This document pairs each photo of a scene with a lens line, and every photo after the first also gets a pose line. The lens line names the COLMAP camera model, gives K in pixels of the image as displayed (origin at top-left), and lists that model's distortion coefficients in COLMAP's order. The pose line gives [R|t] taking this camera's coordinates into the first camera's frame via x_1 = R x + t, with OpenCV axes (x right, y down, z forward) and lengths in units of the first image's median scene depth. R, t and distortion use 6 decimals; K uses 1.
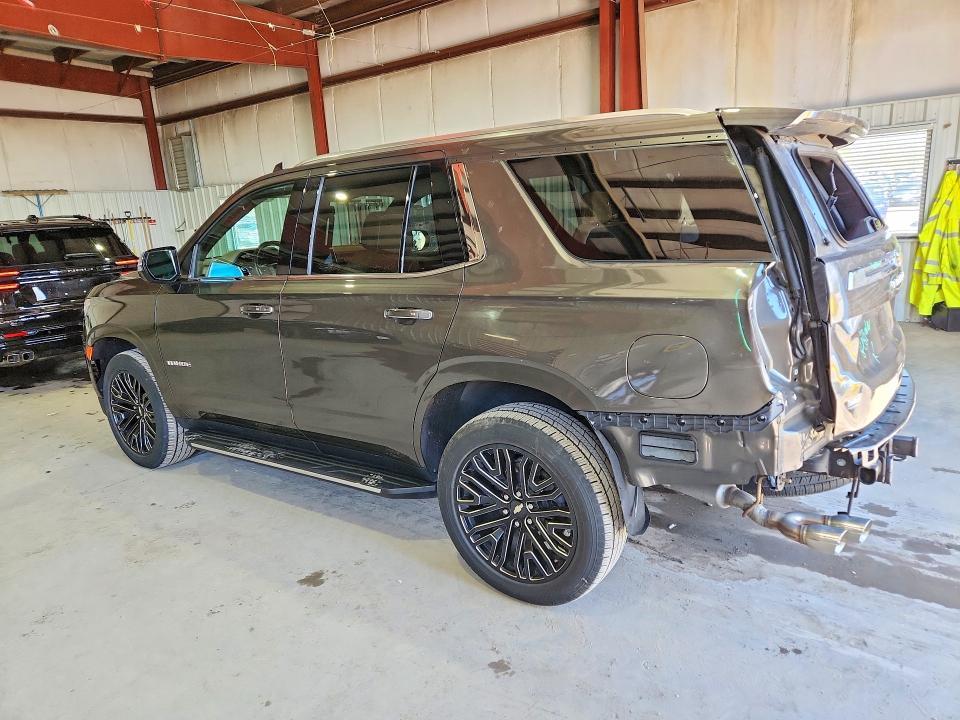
lens RADIAL K [[660.0, 0, 480.0], [0, 660.0, 360.0], [0, 0, 1]] dist [0.023339, -0.001076]
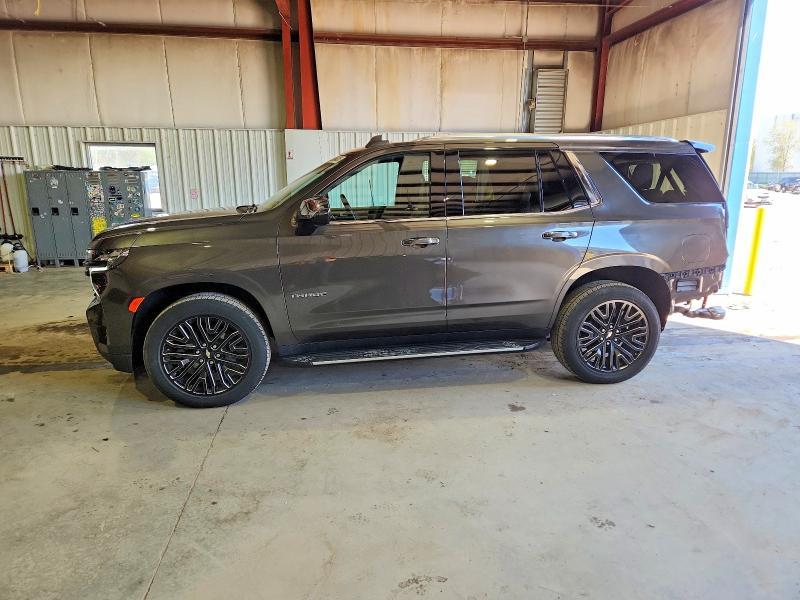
lens RADIAL K [[555.2, 0, 401.1], [0, 555.2, 316.5], [0, 0, 1]] dist [0.000699, -0.004314]
pose [[0.694386, -0.109726, 0.711188, -1.201234], [0.115865, 0.992459, 0.039994, 0.030724], [-0.710213, 0.054630, 0.701864, 0.238464]]
